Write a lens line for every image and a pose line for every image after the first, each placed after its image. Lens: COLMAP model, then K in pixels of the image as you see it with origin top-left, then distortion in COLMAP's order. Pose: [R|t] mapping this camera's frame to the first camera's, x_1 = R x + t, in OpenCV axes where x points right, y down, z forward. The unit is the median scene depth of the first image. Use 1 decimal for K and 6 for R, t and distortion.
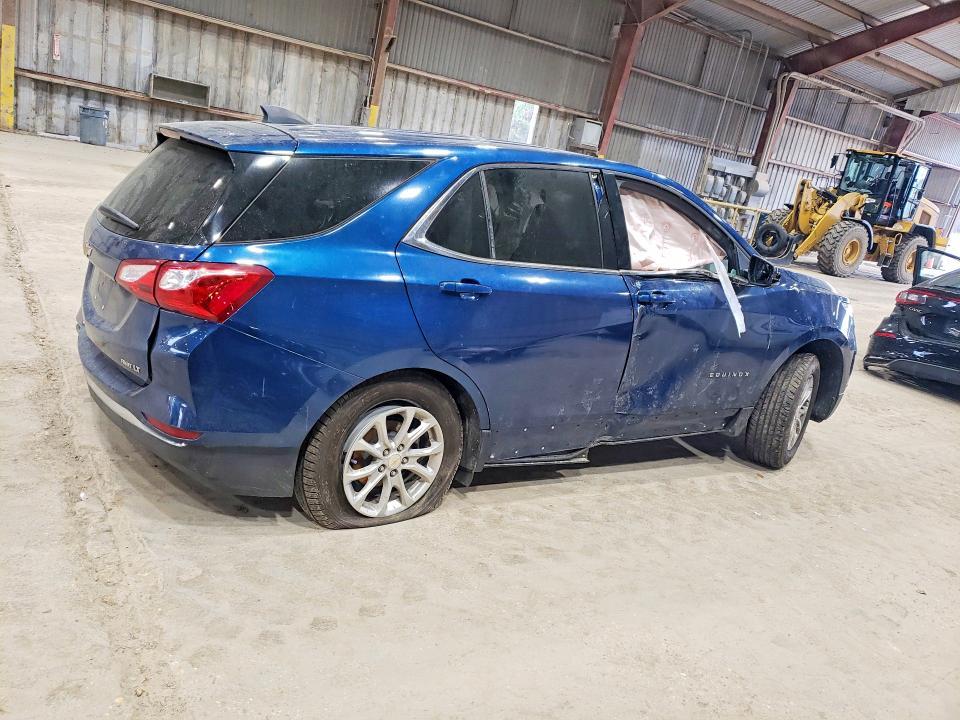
lens RADIAL K [[746.4, 0, 452.4], [0, 746.4, 359.1], [0, 0, 1]] dist [0.062676, -0.071435]
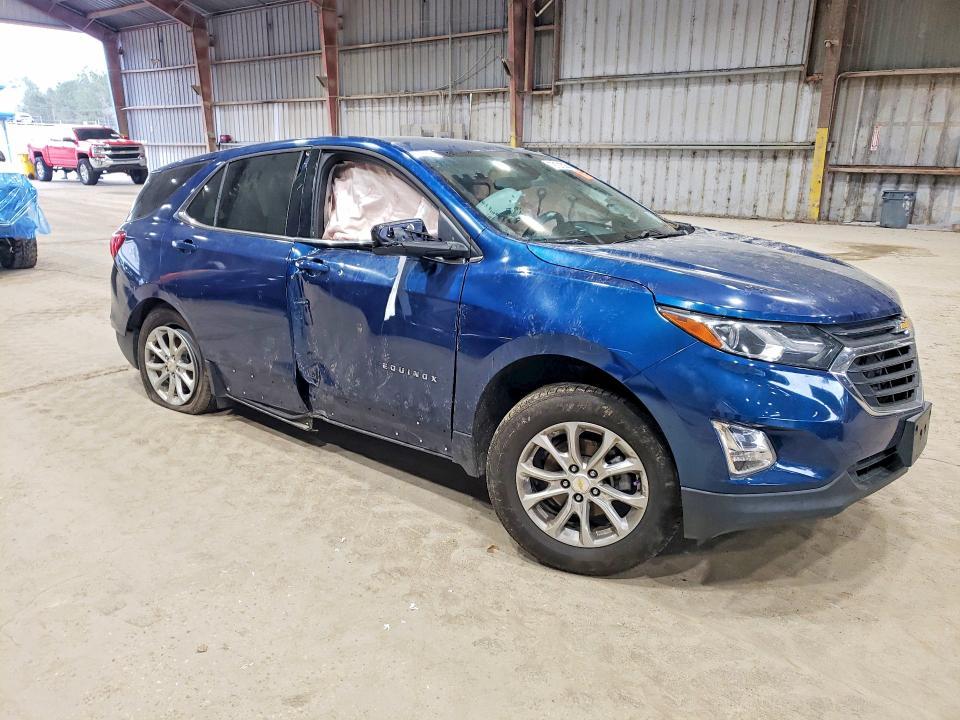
lens RADIAL K [[746.4, 0, 452.4], [0, 746.4, 359.1], [0, 0, 1]] dist [0.062676, -0.071435]
pose [[0.271590, 0.066495, -0.960113, 0.981434], [-0.217132, 0.976123, 0.006183, -0.005601], [0.937599, 0.206792, 0.279543, 0.715011]]
